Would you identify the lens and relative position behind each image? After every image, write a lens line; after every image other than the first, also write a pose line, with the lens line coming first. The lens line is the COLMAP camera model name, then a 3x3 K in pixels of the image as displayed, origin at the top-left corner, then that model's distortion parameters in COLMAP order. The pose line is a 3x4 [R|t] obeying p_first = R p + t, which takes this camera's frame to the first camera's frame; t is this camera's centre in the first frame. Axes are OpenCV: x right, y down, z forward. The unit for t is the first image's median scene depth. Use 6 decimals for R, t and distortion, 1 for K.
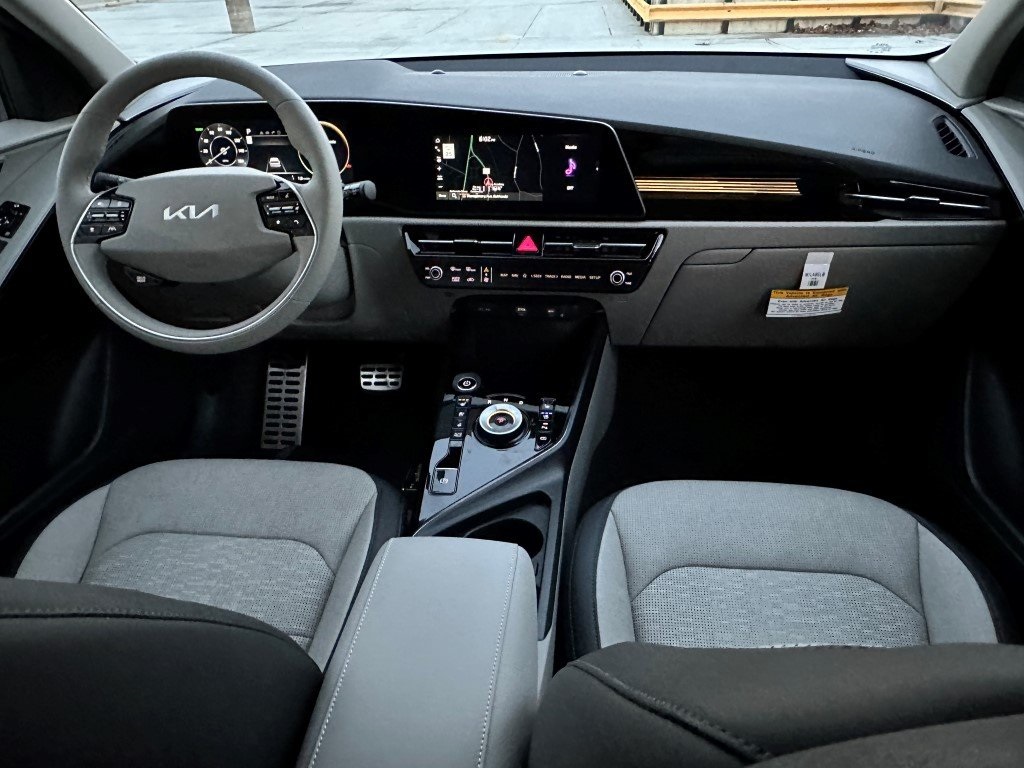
lens RADIAL K [[672.5, 0, 511.7], [0, 672.5, 401.4], [0, 0, 1]] dist [-0.006555, 0.000181]
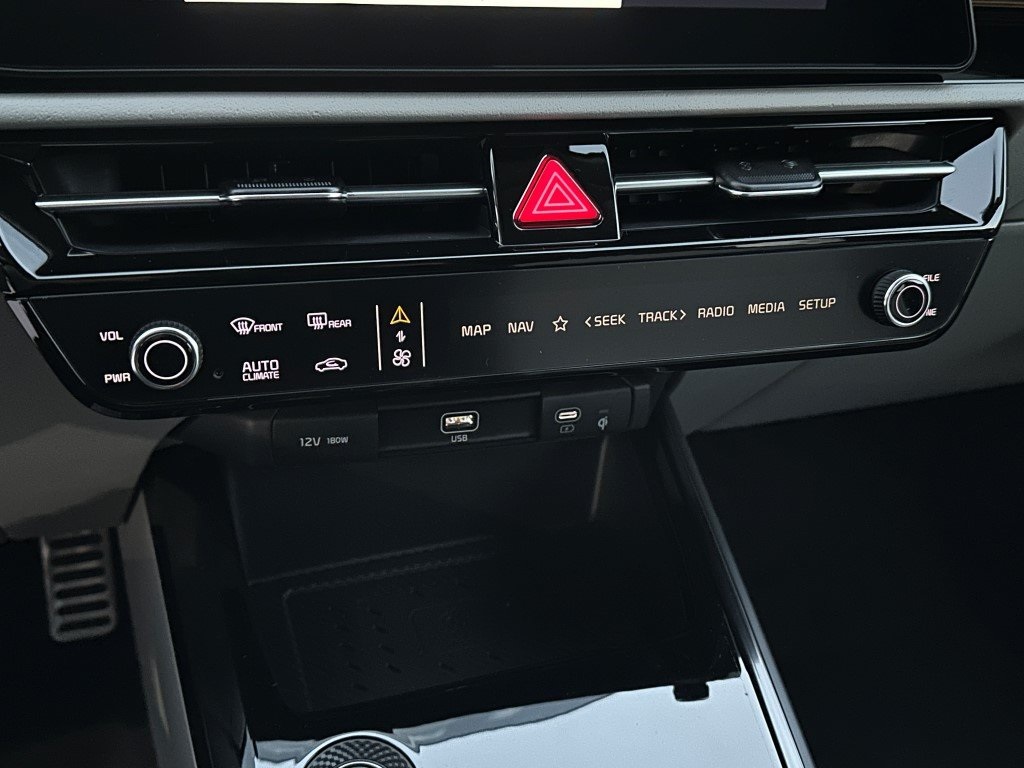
lens RADIAL K [[1031.1, 0, 512.0], [0, 1031.1, 384.0], [0, 0, 1]] dist [0.110230, -0.028831]
pose [[0.894665, -0.145244, 0.422468, -0.159565], [0.137072, 0.989306, 0.049844, -0.189492], [-0.425189, 0.013315, 0.905006, 0.680374]]
